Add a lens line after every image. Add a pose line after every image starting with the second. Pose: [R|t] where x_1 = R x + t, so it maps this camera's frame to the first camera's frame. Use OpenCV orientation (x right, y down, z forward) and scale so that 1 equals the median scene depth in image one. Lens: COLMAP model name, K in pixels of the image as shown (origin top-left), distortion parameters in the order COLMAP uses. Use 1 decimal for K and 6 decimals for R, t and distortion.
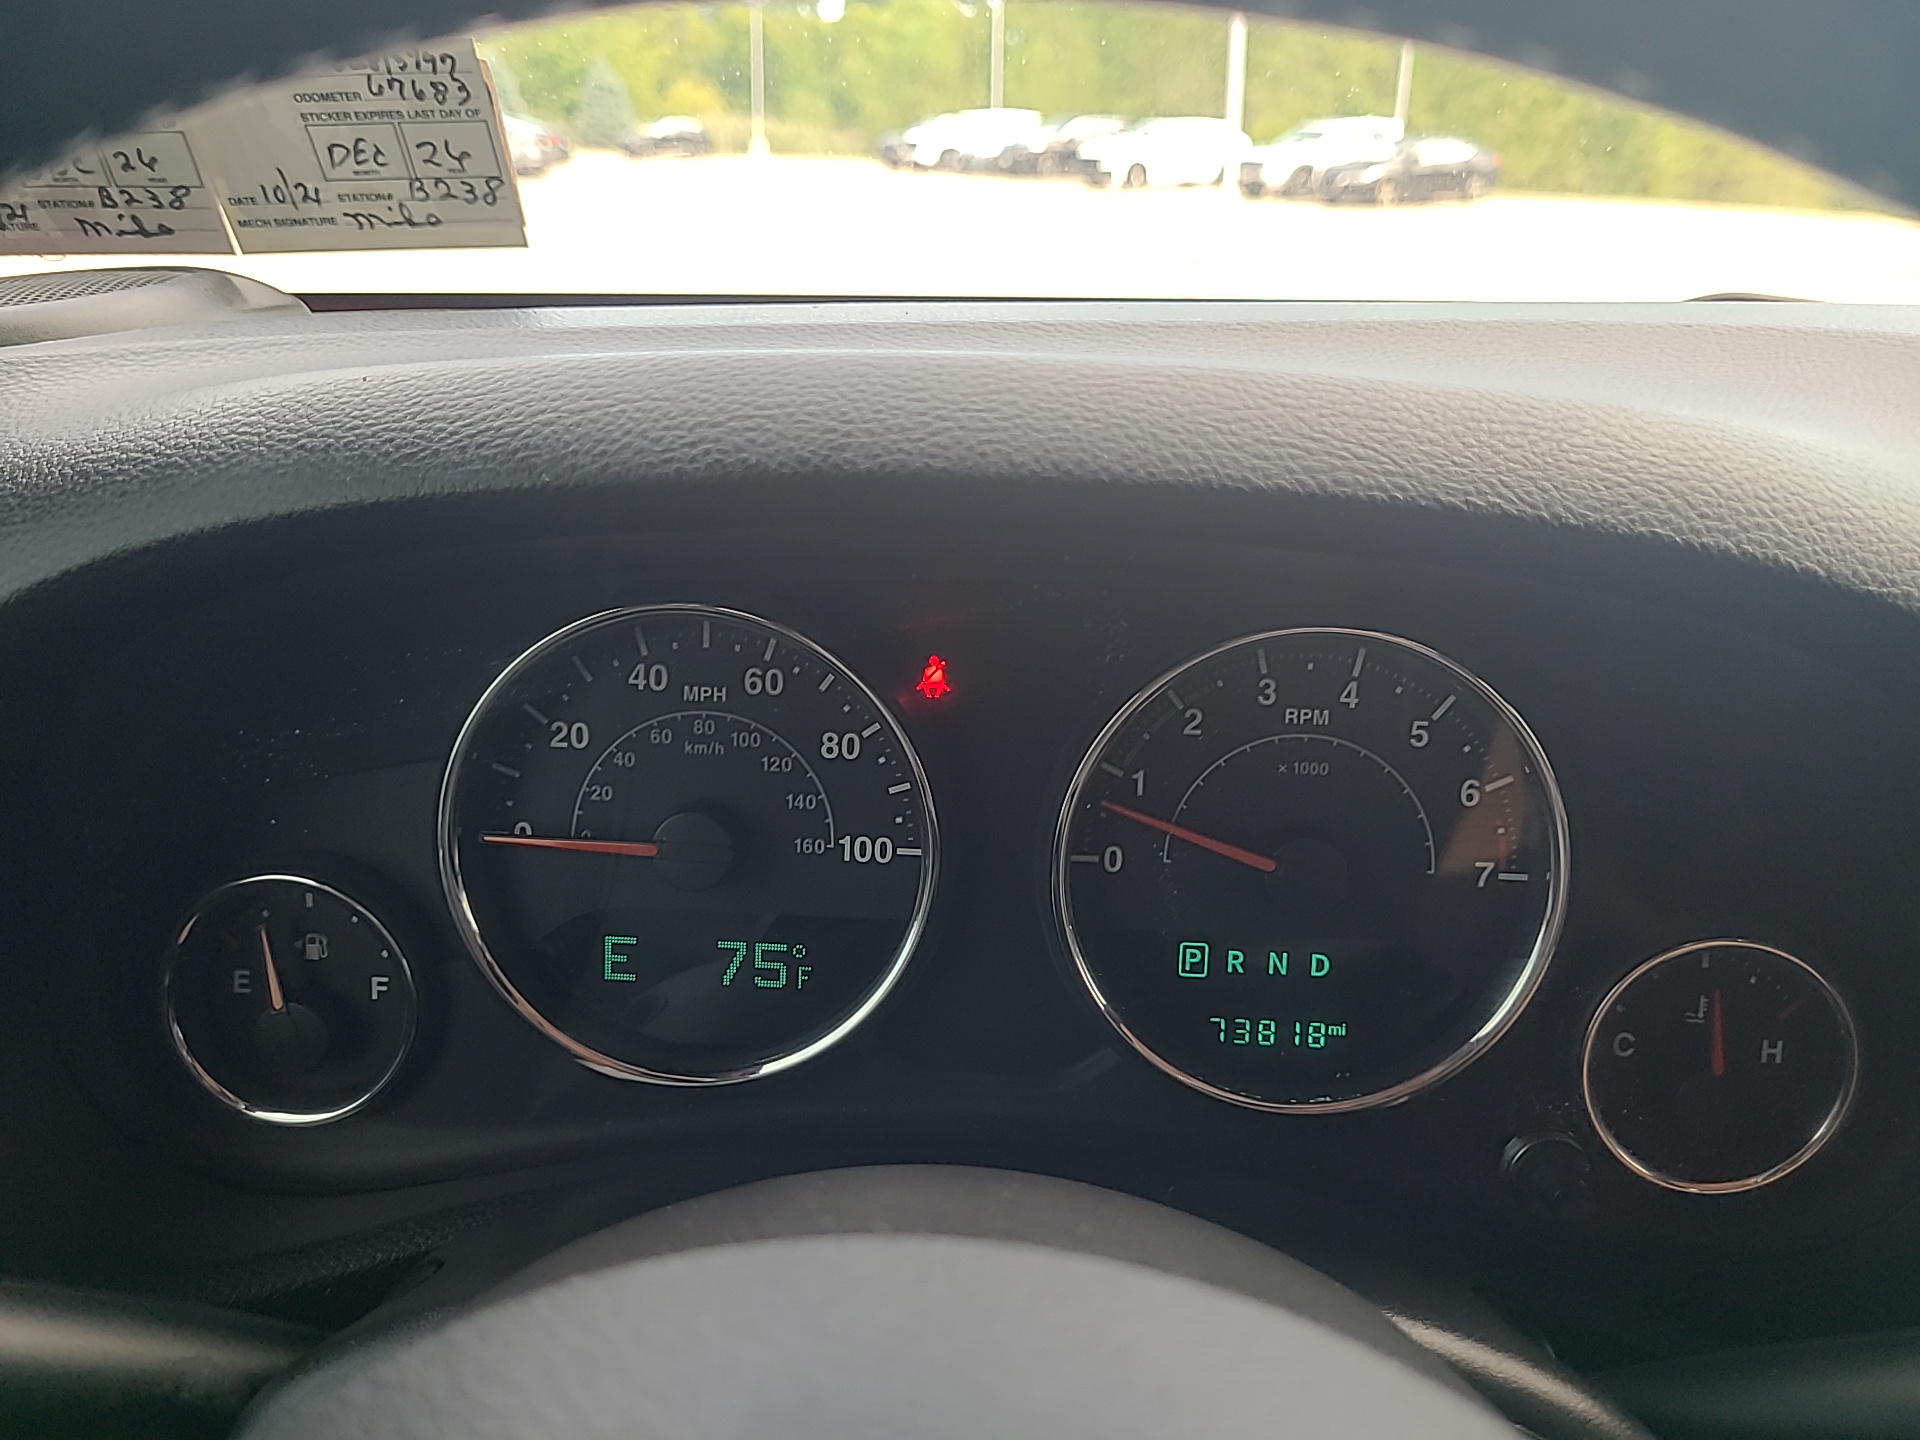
lens RADIAL K [[1489.1, 0, 960.0], [0, 1489.1, 720.0], [0, 0, 1]] dist [0.006868, -0.000439]
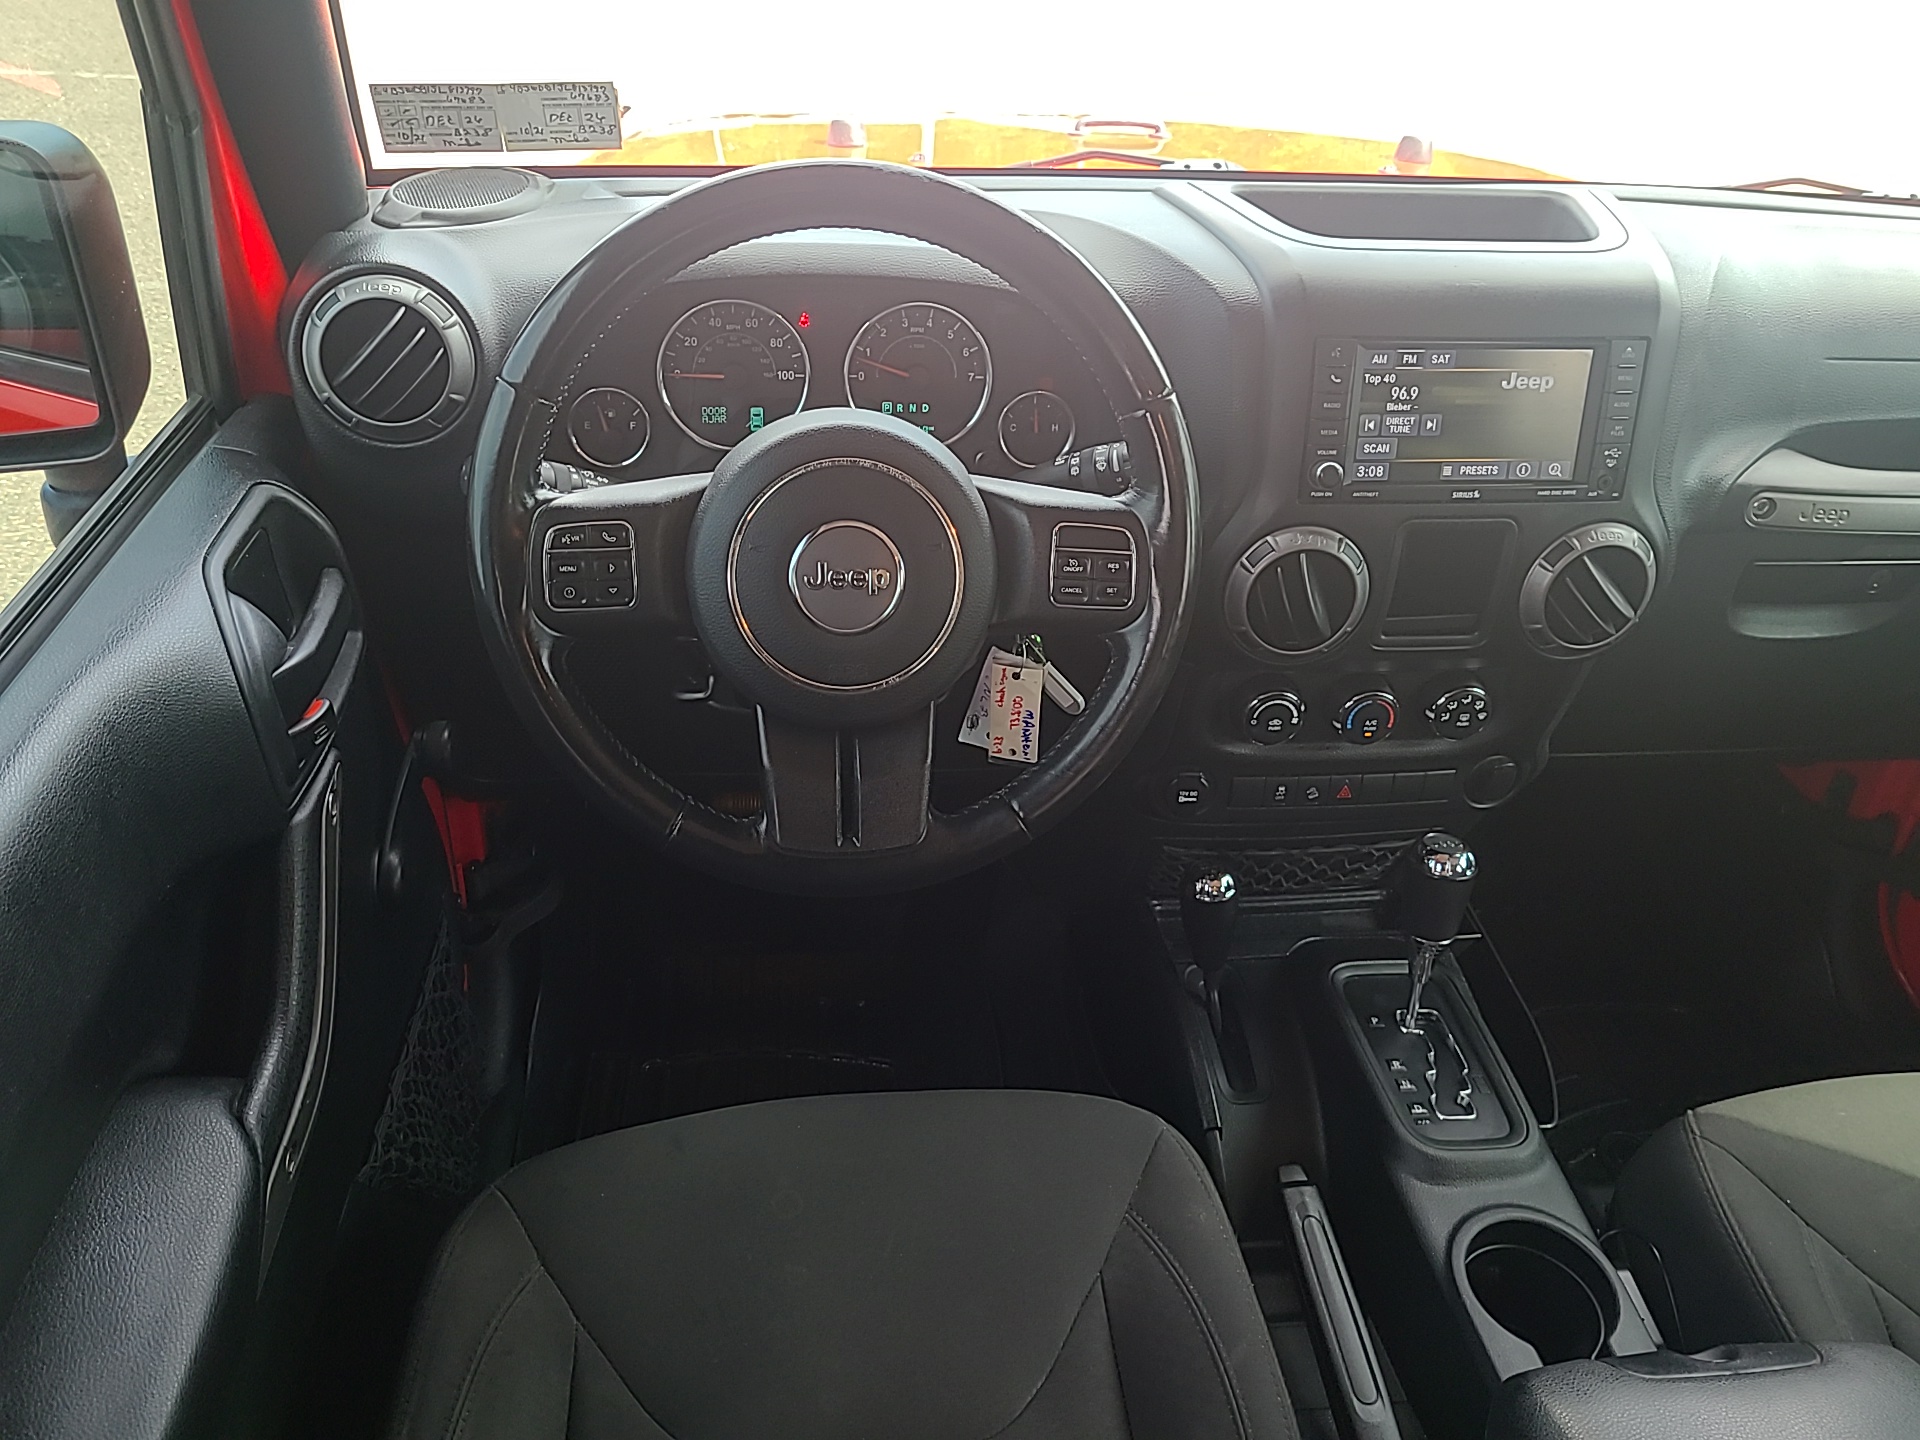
lens RADIAL K [[1478.4, 0, 964.9], [0, 1478.4, 702.5], [0, 0, 1]] dist [0.029985, -0.004109]
pose [[0.983610, -0.067527, 0.167186, -0.261694], [0.027546, 0.972615, 0.230784, 0.044664], [-0.178192, -0.222397, 0.958534, -2.286076]]
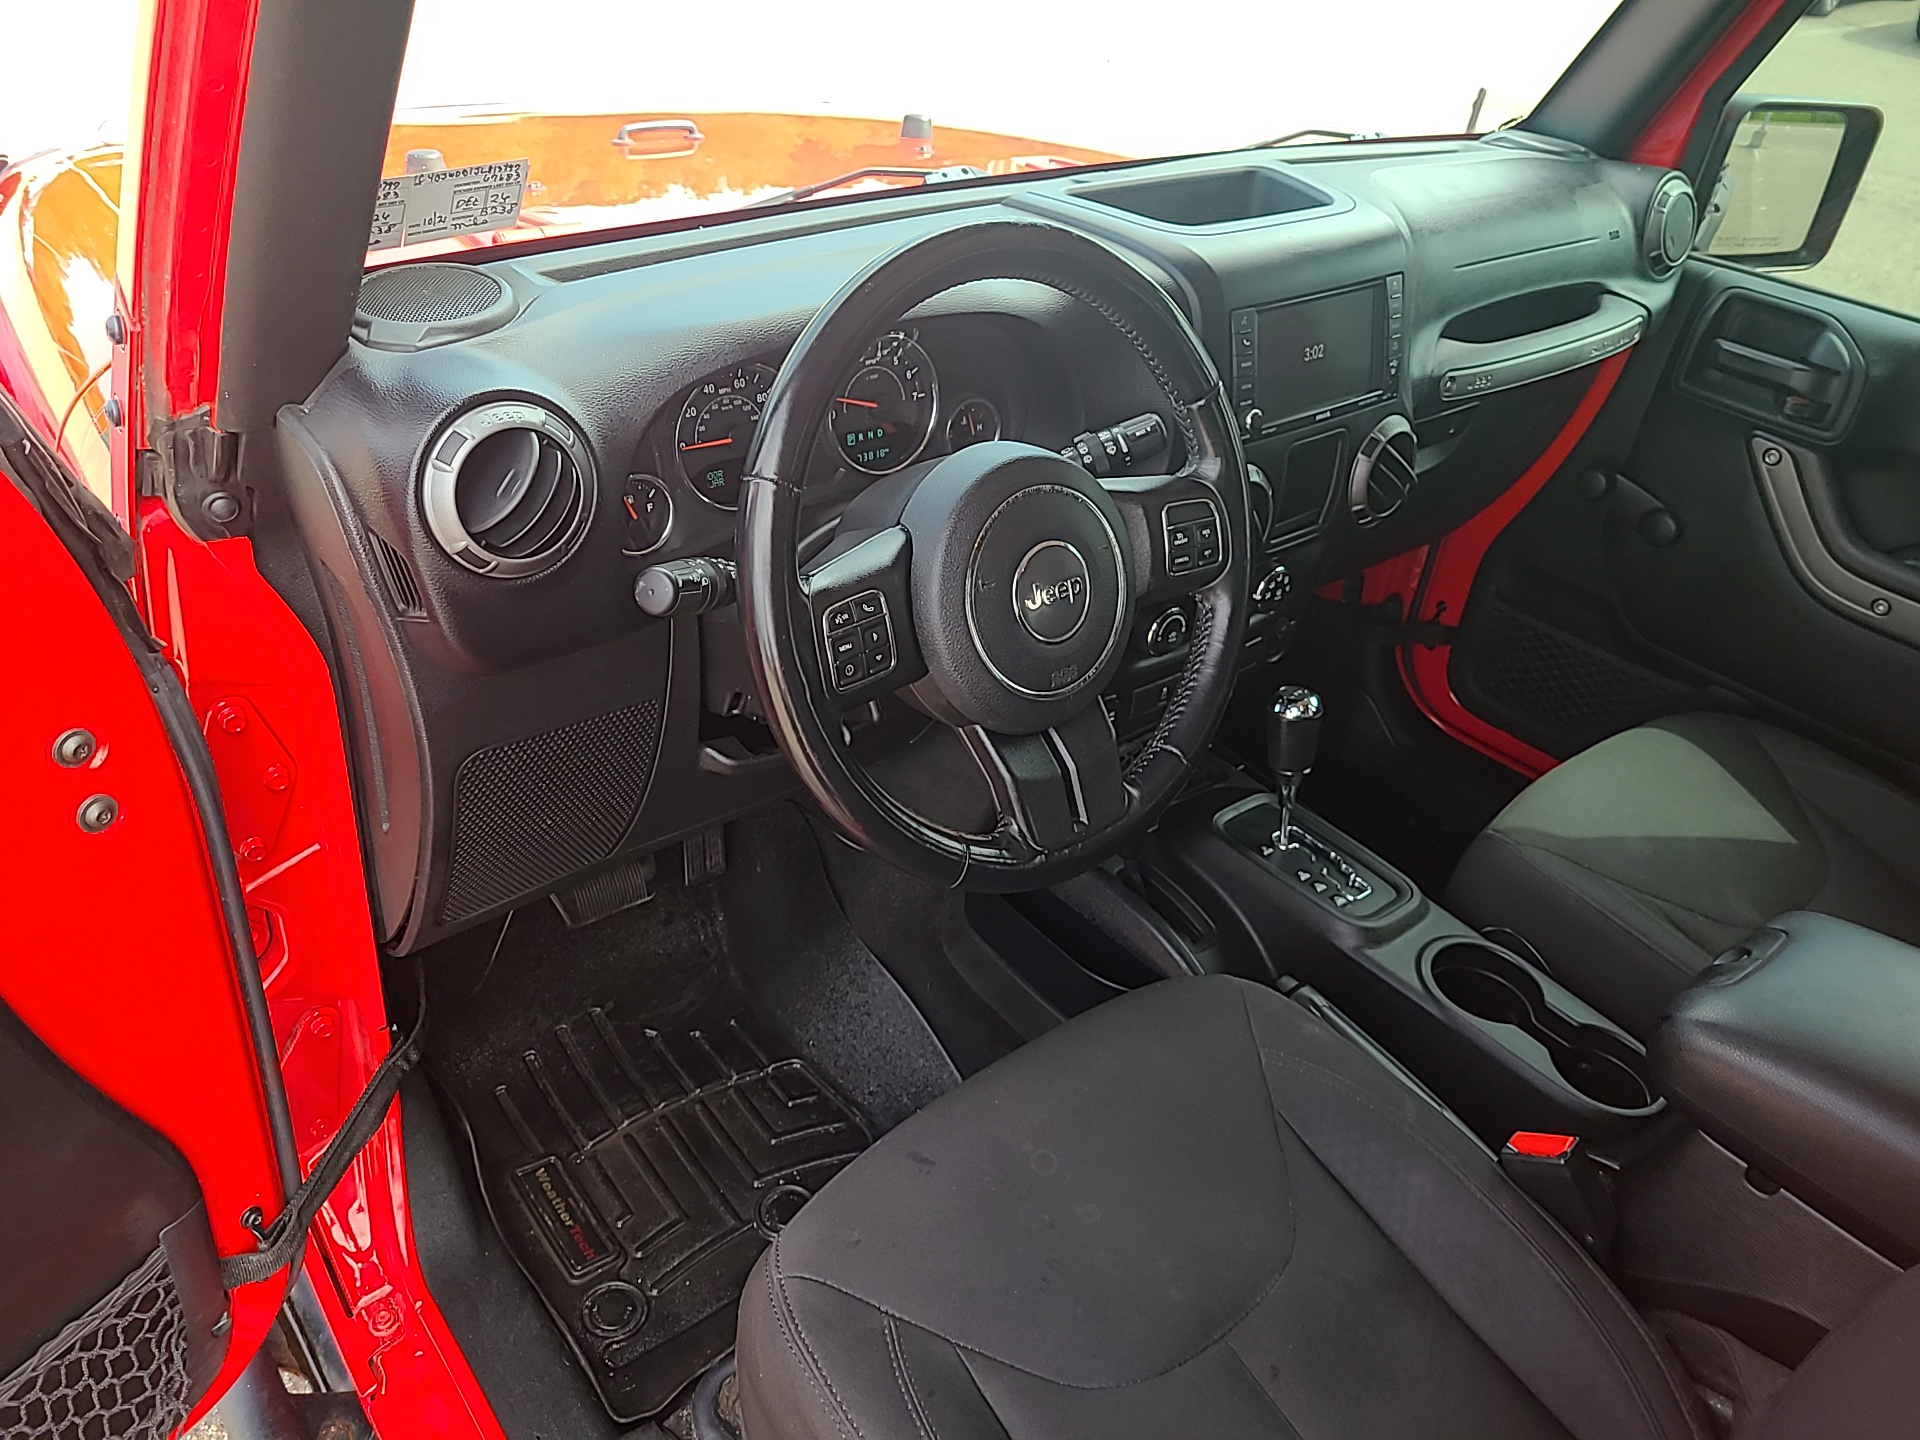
lens RADIAL K [[1443.6, 0, 960.0], [0, 1443.6, 720.0], [0, 0, 1]] dist [0.038032, -0.000620]
pose [[0.728469, -0.341516, 0.593885, -1.871035], [0.170457, 0.929979, 0.325704, -0.283620], [-0.663534, -0.136033, 0.735675, -1.724034]]
